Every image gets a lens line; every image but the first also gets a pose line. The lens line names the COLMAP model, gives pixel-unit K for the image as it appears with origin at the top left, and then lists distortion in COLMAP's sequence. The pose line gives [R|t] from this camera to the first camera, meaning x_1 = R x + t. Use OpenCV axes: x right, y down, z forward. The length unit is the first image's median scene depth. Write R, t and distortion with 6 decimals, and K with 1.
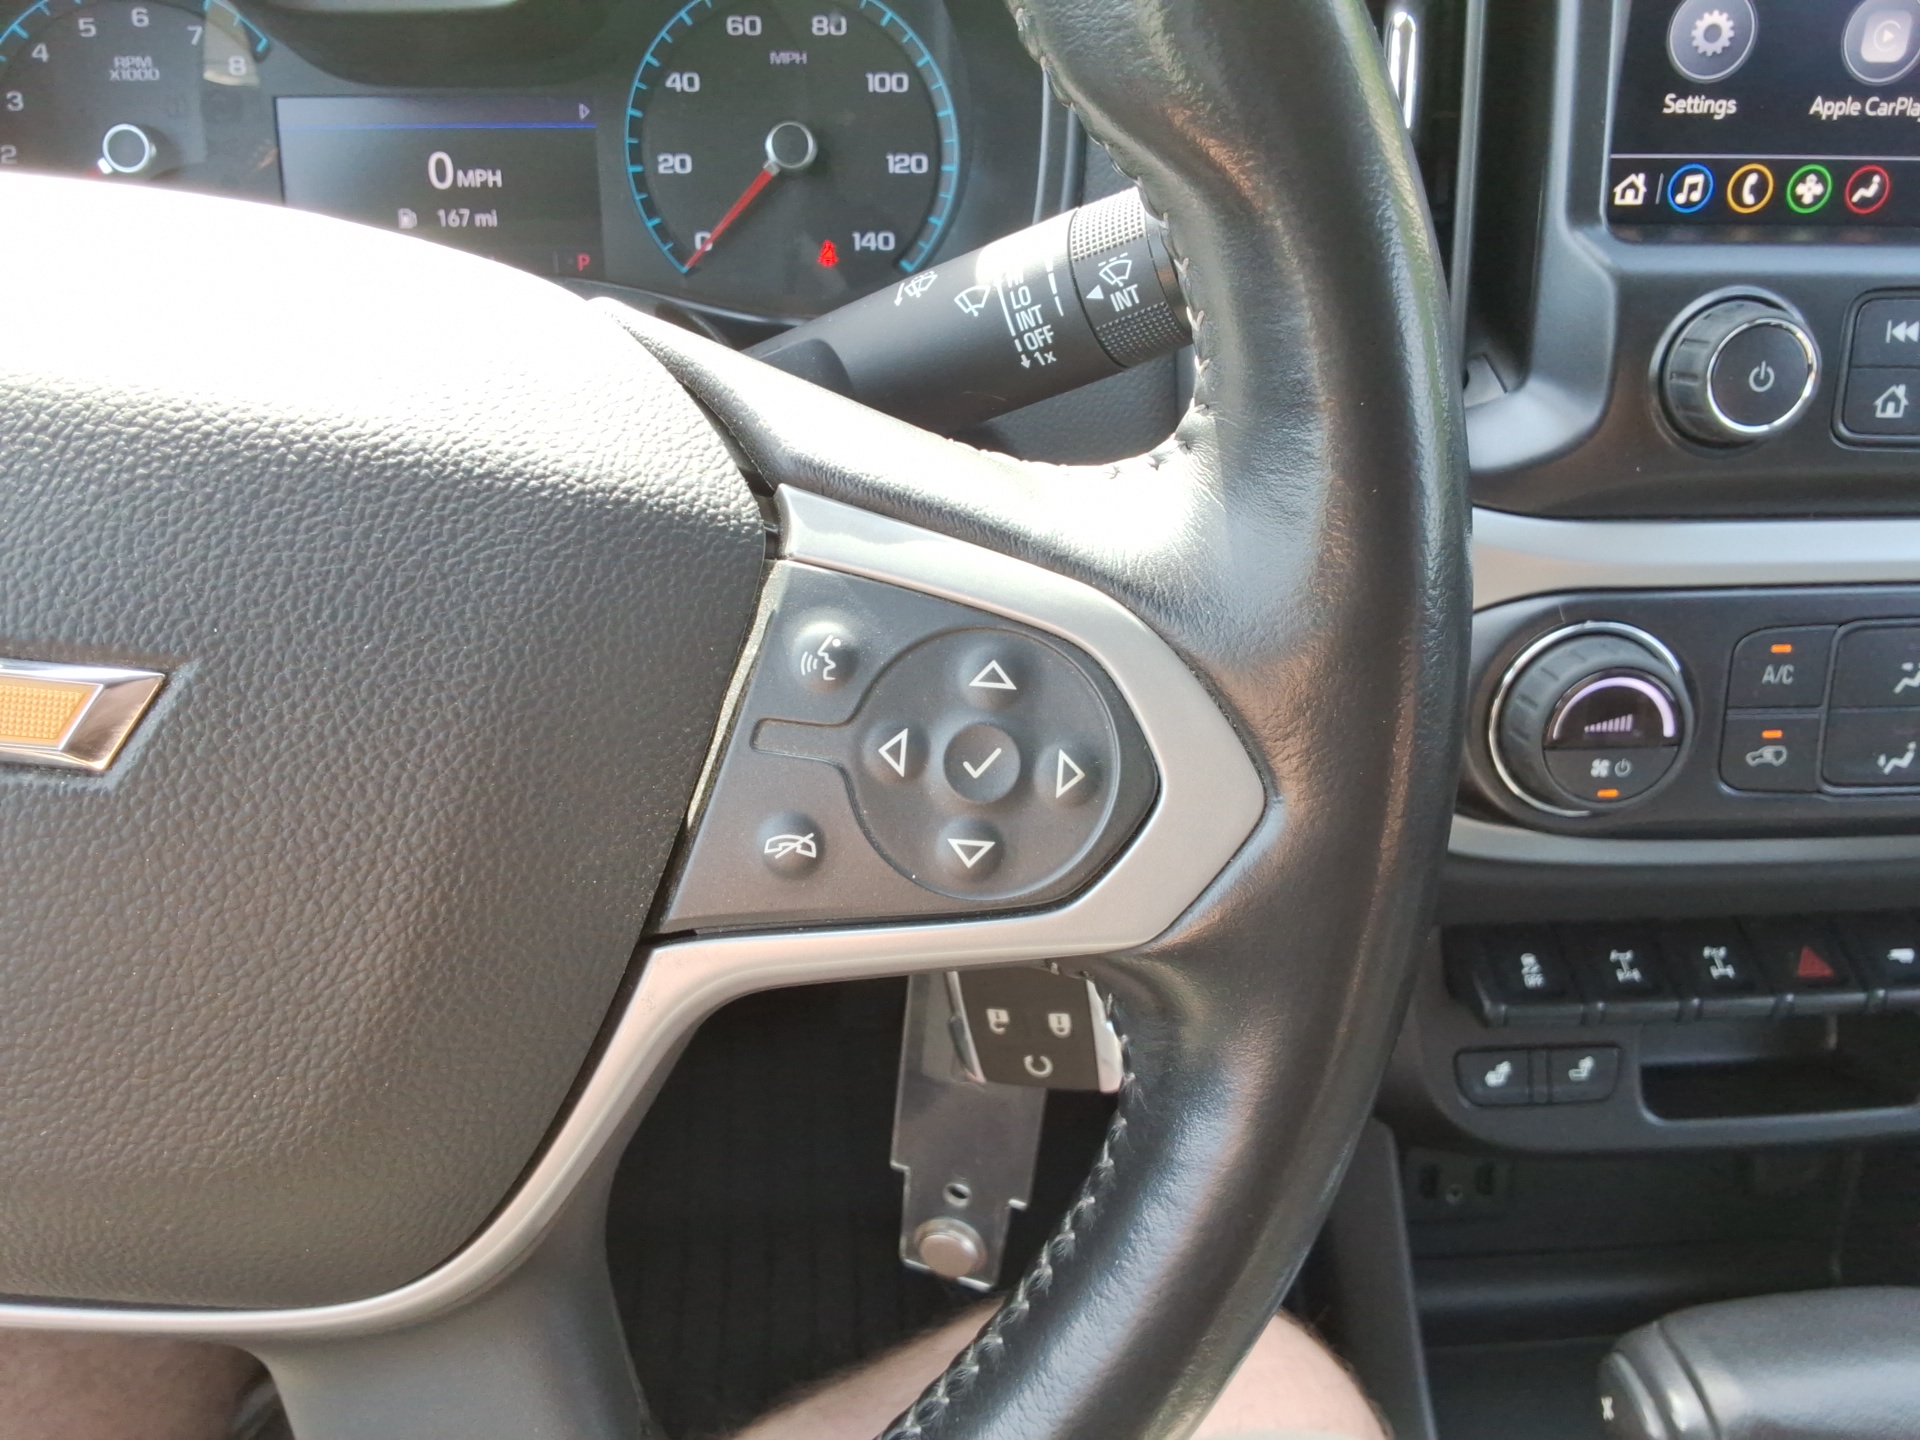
lens RADIAL K [[1565.2, 0, 983.6], [0, 1565.2, 710.1], [0, 0, 1]] dist [0.107635, -0.173163]
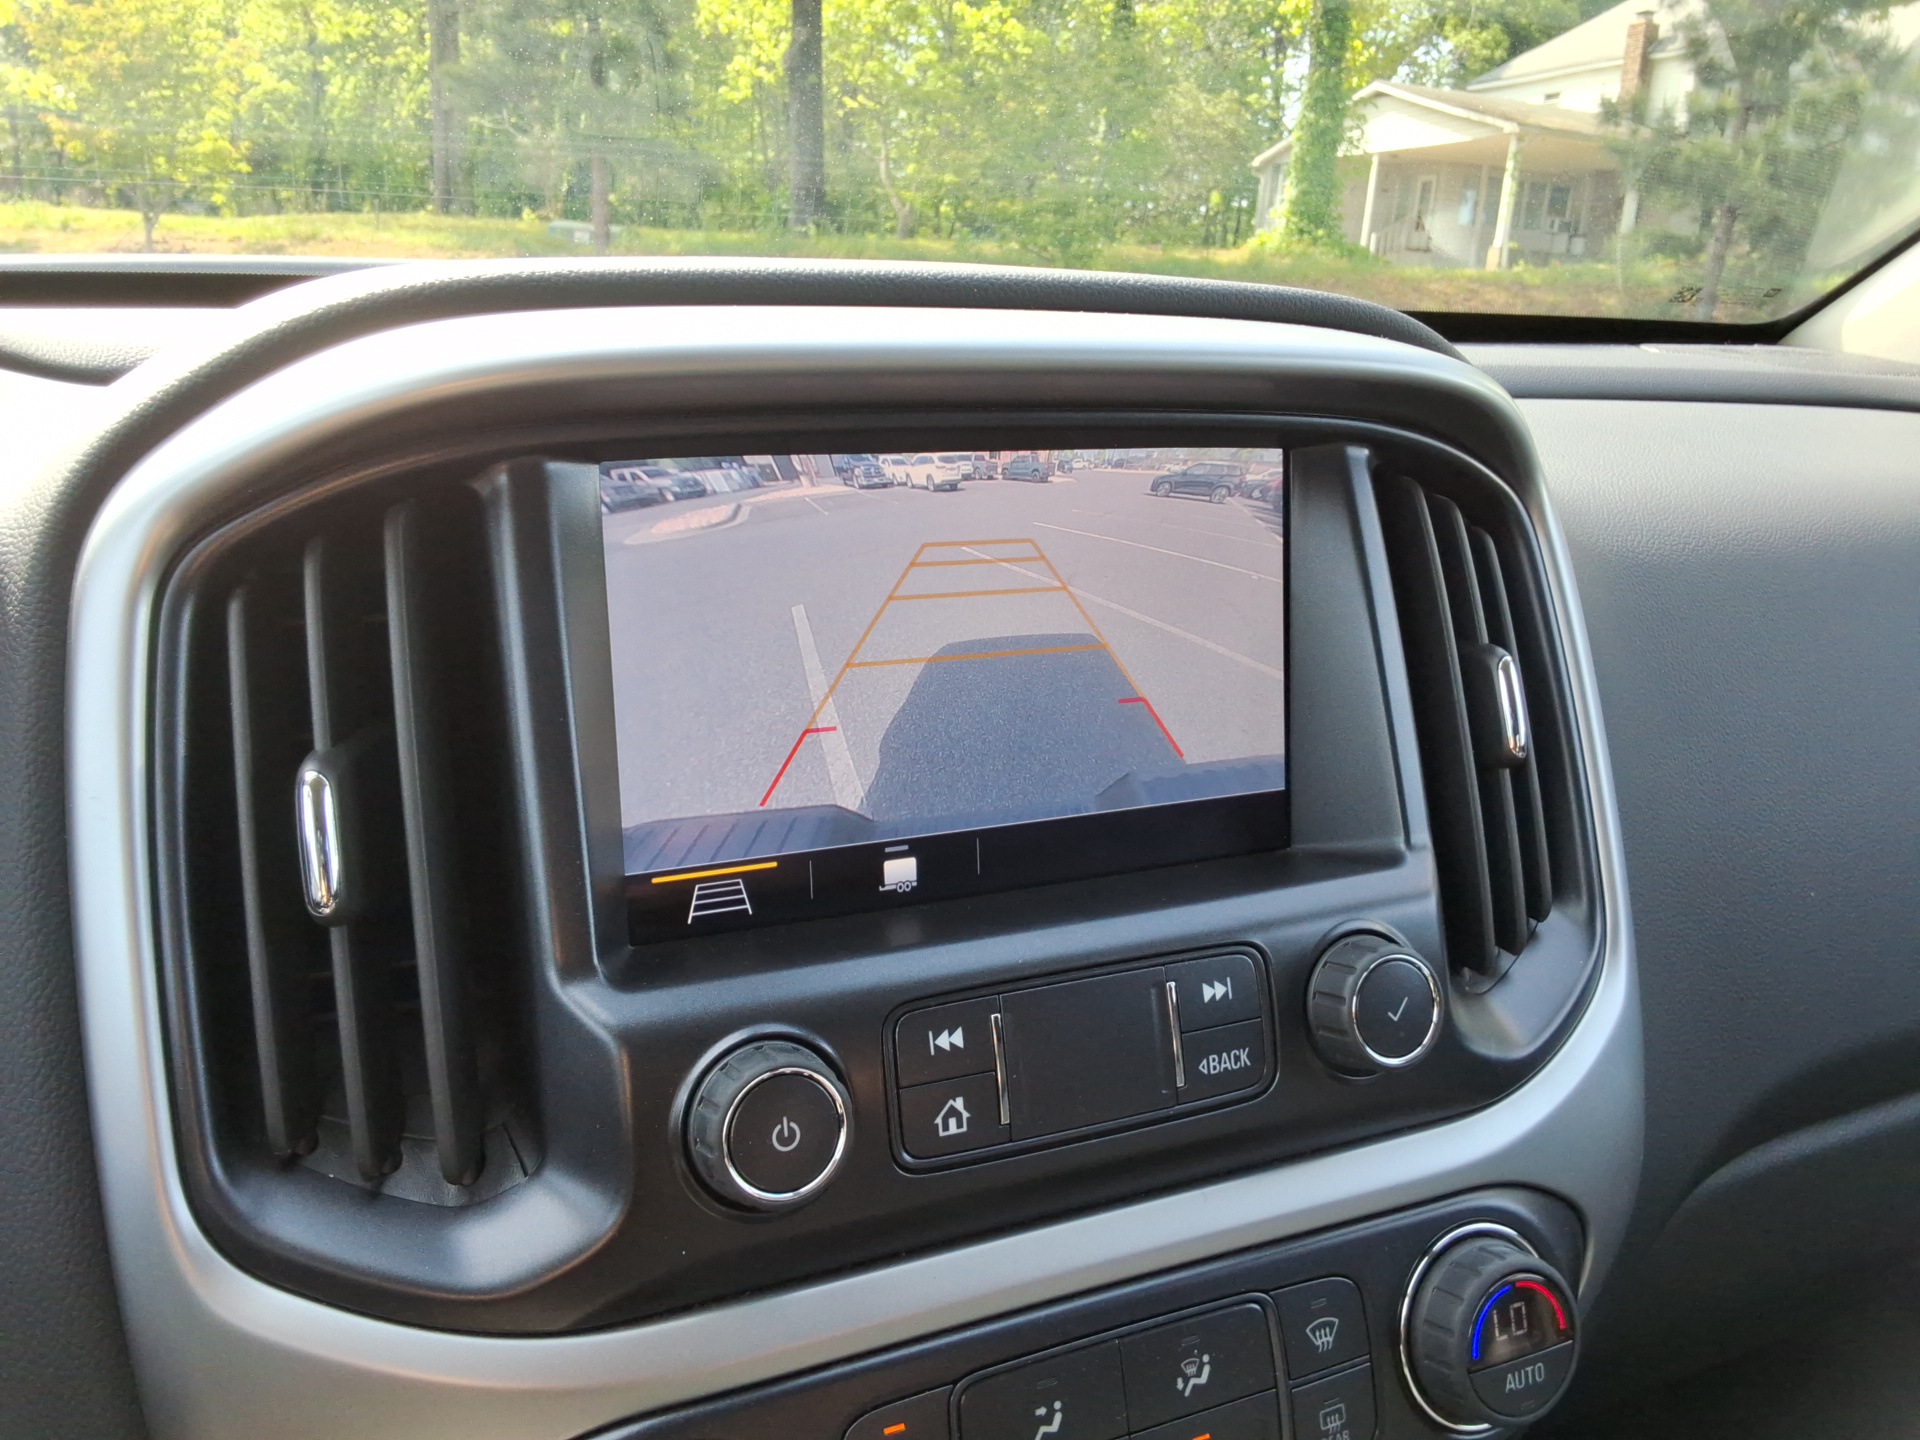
lens RADIAL K [[1565.2, 0, 981.1], [0, 1565.2, 687.7], [0, 0, 1]] dist [0.107635, -0.173163]
pose [[0.935443, -0.078332, 0.344689, 0.277564], [0.183251, 0.941332, -0.283397, -0.156456], [-0.302267, 0.328266, 0.894917, 0.103493]]
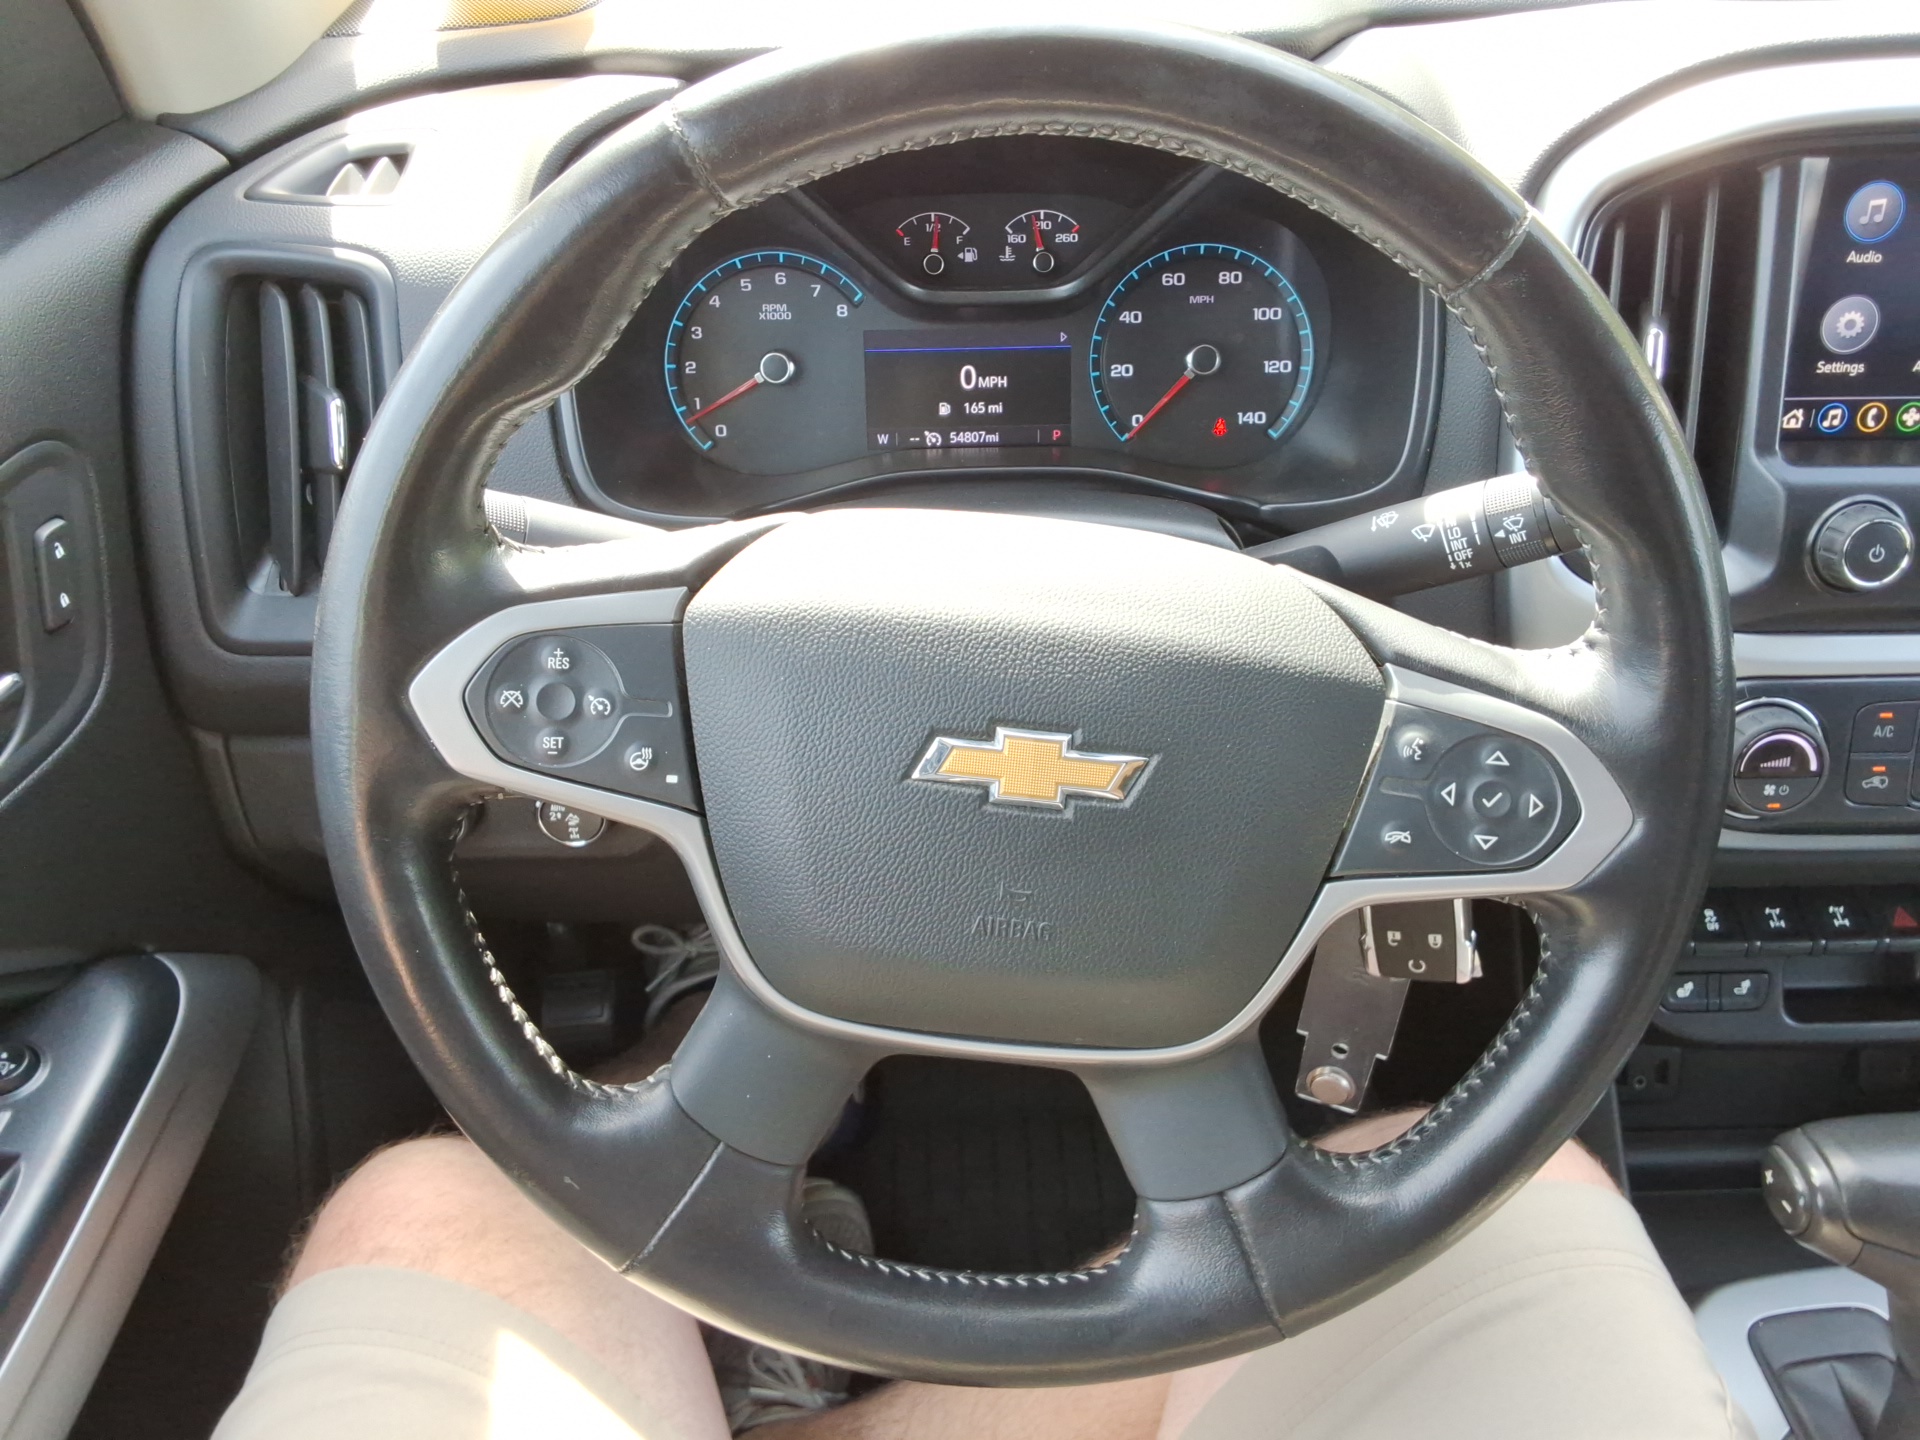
lens RADIAL K [[1565.2, 0, 972.1], [0, 1565.2, 709.8], [0, 0, 1]] dist [0.107635, -0.173163]
pose [[0.998246, 0.010101, -0.058329, -0.305239], [-0.008983, 0.999771, 0.019409, -0.064701], [0.058511, -0.018851, 0.998109, -0.614220]]
